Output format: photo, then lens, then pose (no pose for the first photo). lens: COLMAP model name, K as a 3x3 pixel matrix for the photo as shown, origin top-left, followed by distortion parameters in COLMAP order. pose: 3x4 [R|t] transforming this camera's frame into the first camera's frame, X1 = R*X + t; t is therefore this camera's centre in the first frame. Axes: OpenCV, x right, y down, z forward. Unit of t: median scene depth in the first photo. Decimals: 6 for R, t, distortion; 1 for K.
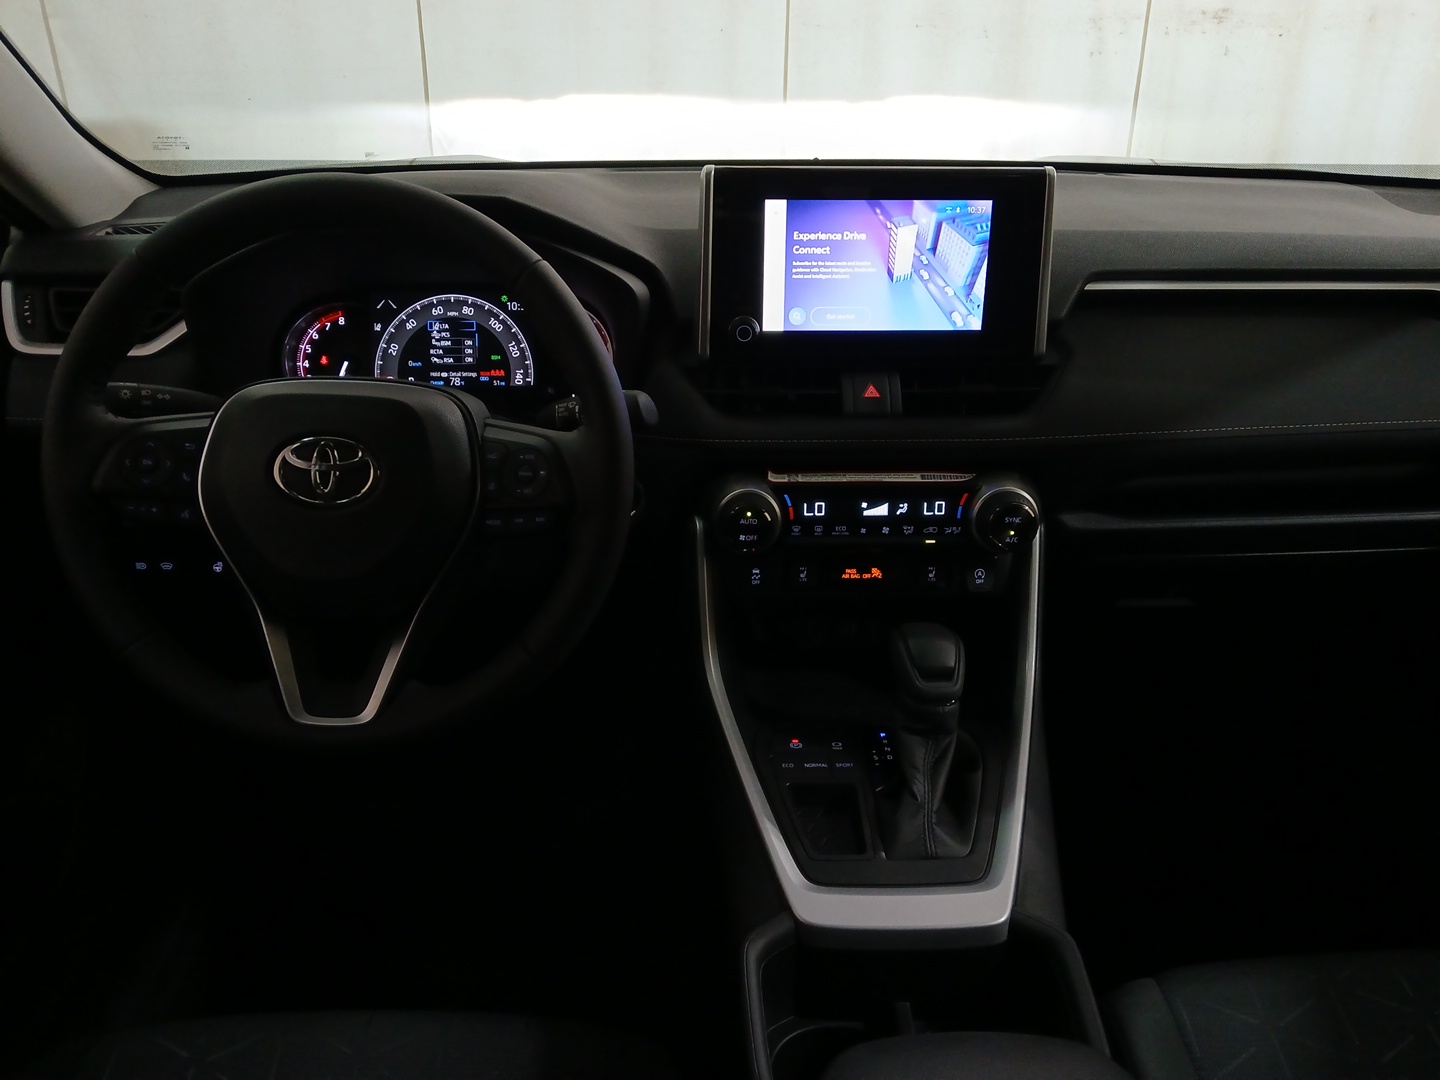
lens RADIAL K [[1114.9, 0, 718.4], [0, 1114.9, 544.7], [0, 0, 1]] dist [0.034120, -0.079368]
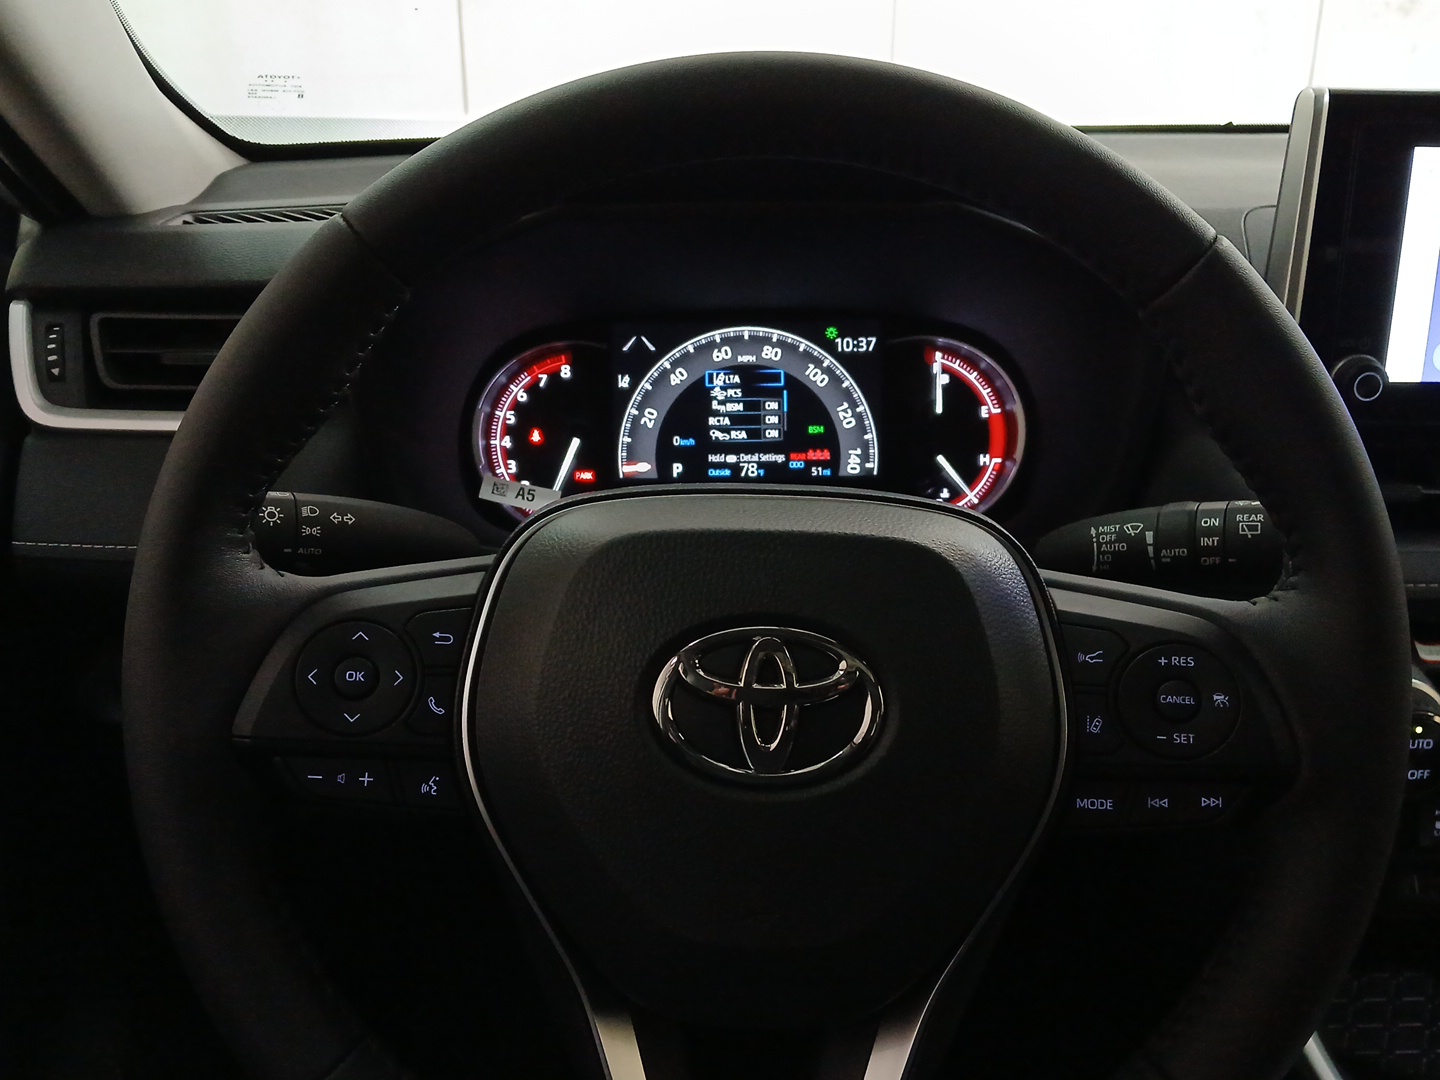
lens RADIAL K [[1236.2, 0, 711.9], [0, 1236.2, 548.2], [0, 0, 1]] dist [0.074505, -0.049948]
pose [[0.999674, -0.002490, -0.025396, -0.296174], [0.001059, 0.998420, -0.056175, -0.082035], [0.025496, 0.056129, 0.998098, 0.415381]]
